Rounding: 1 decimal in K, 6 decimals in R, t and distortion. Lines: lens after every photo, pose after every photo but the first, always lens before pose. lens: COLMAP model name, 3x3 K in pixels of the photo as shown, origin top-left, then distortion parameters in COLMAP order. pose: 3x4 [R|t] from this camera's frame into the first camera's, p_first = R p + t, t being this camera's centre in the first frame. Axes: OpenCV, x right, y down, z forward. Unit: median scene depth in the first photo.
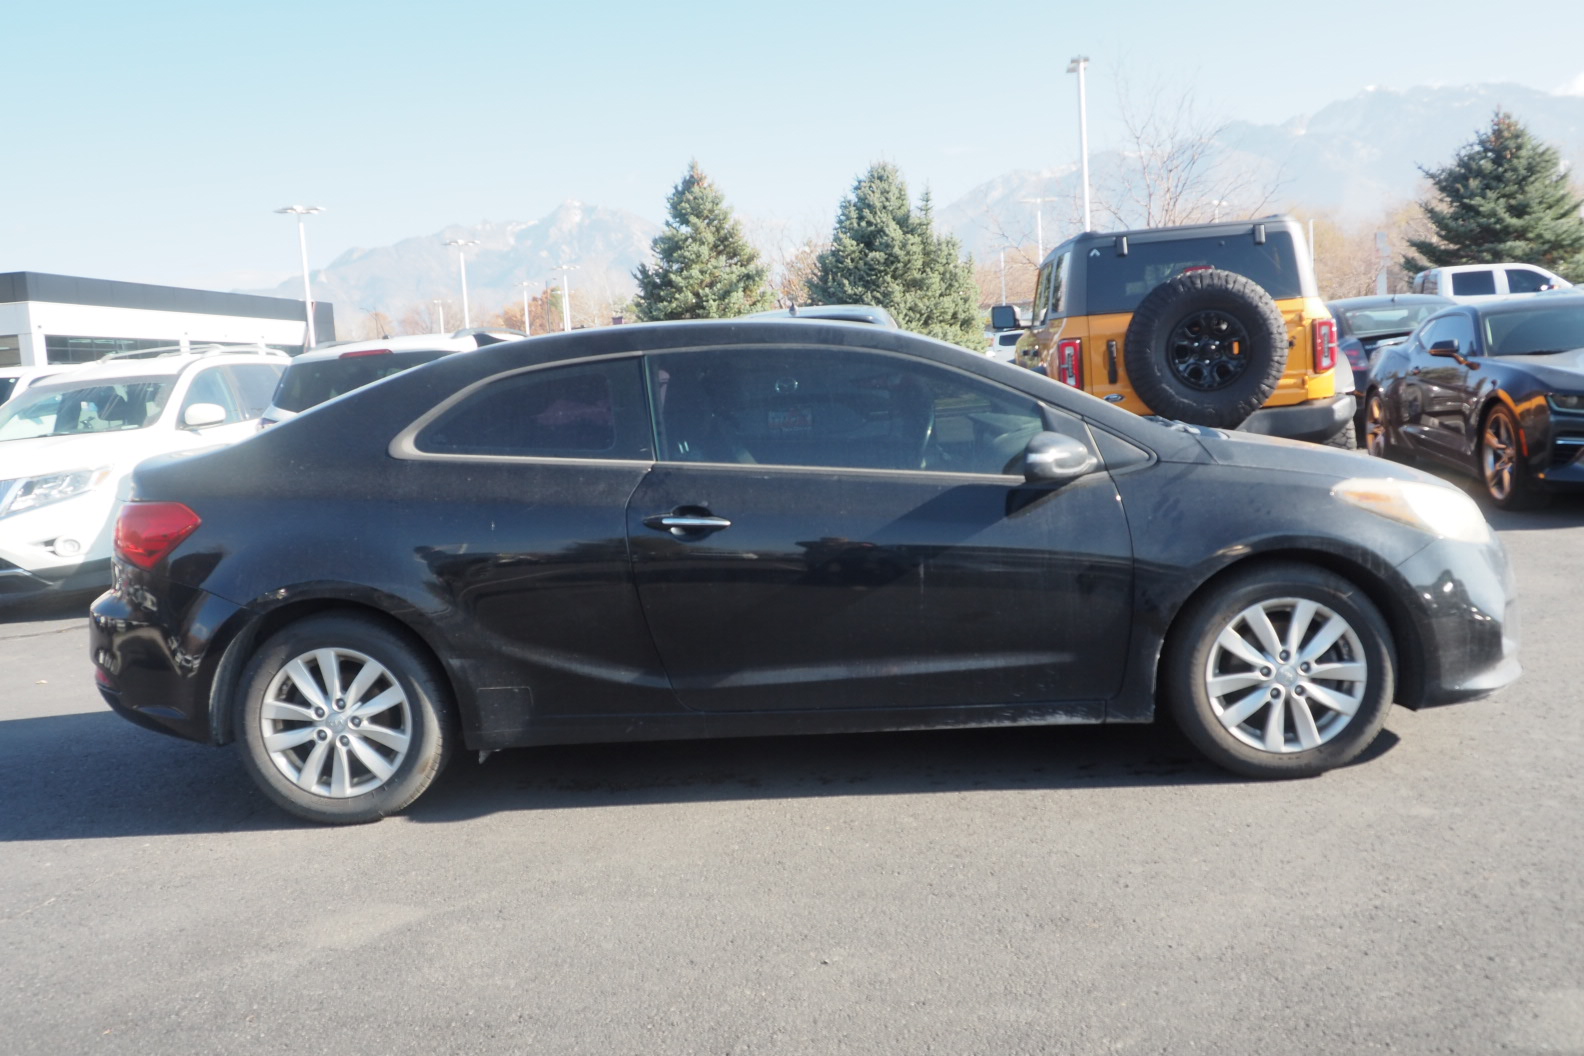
lens RADIAL K [[1485.7, 0, 792.0], [0, 1485.7, 528.0], [0, 0, 1]] dist [-0.012764, 0.003924]
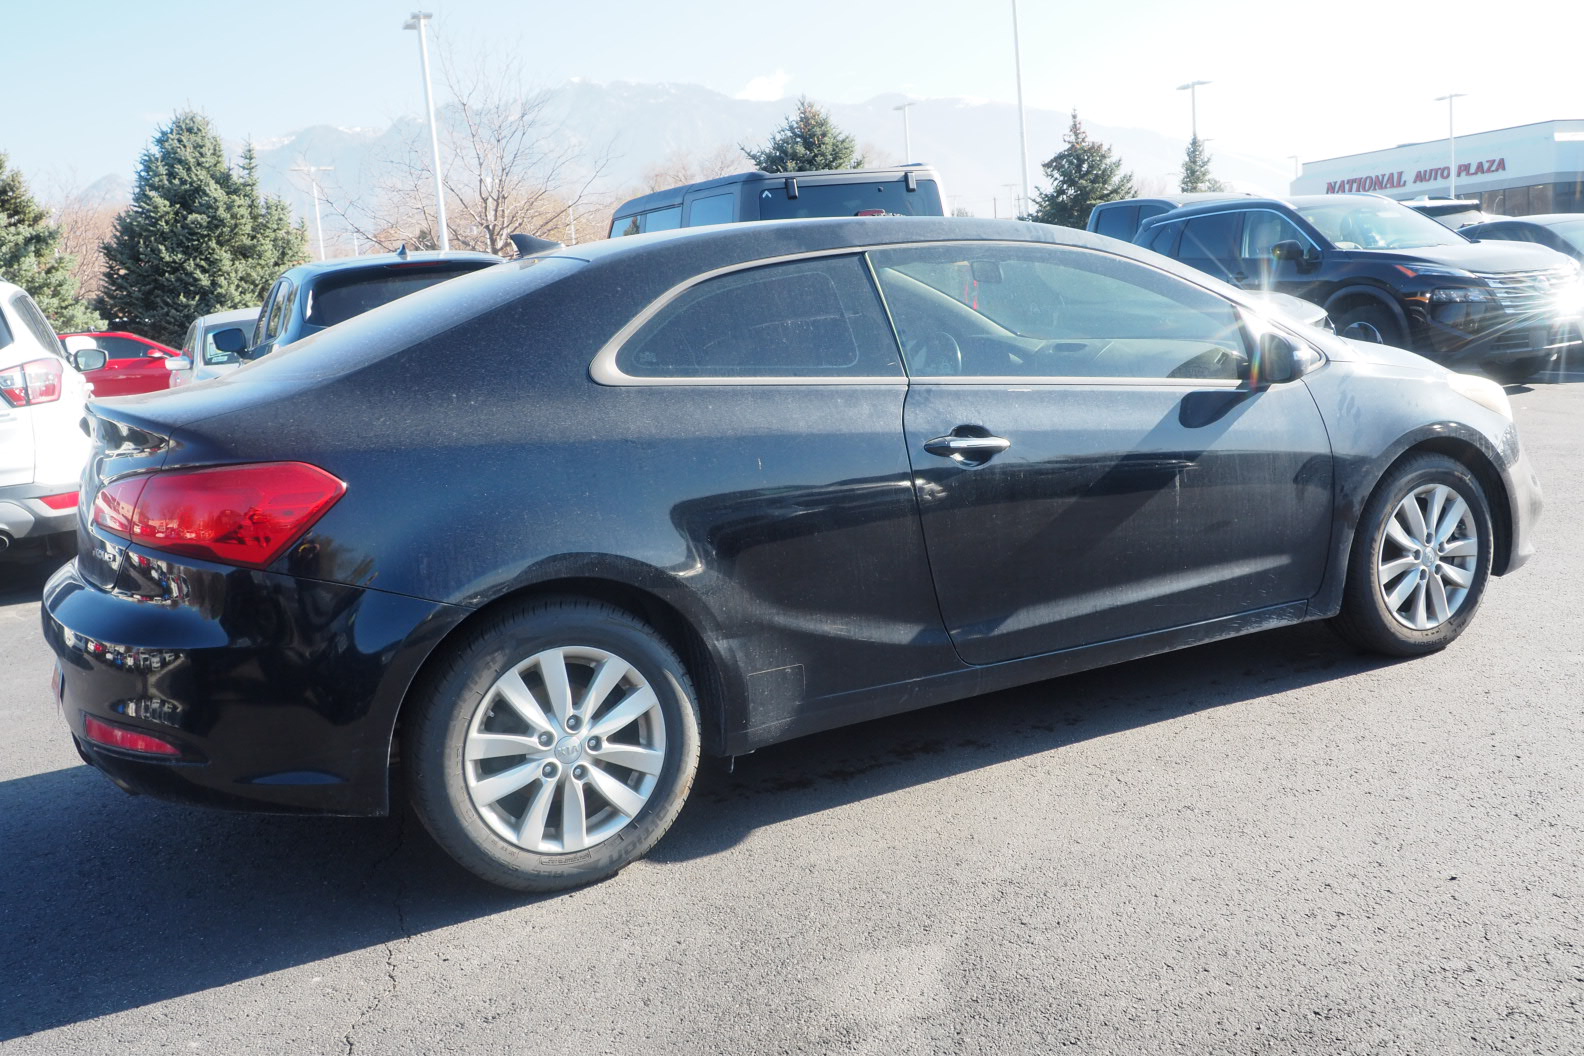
lens RADIAL K [[1485.7, 0, 792.0], [0, 1485.7, 528.0], [0, 0, 1]] dist [-0.012764, 0.003924]
pose [[0.838470, -0.081983, 0.538745, -0.152189], [0.079197, 0.996455, 0.028377, 0.002847], [-0.539162, 0.018873, 0.841991, 0.083157]]
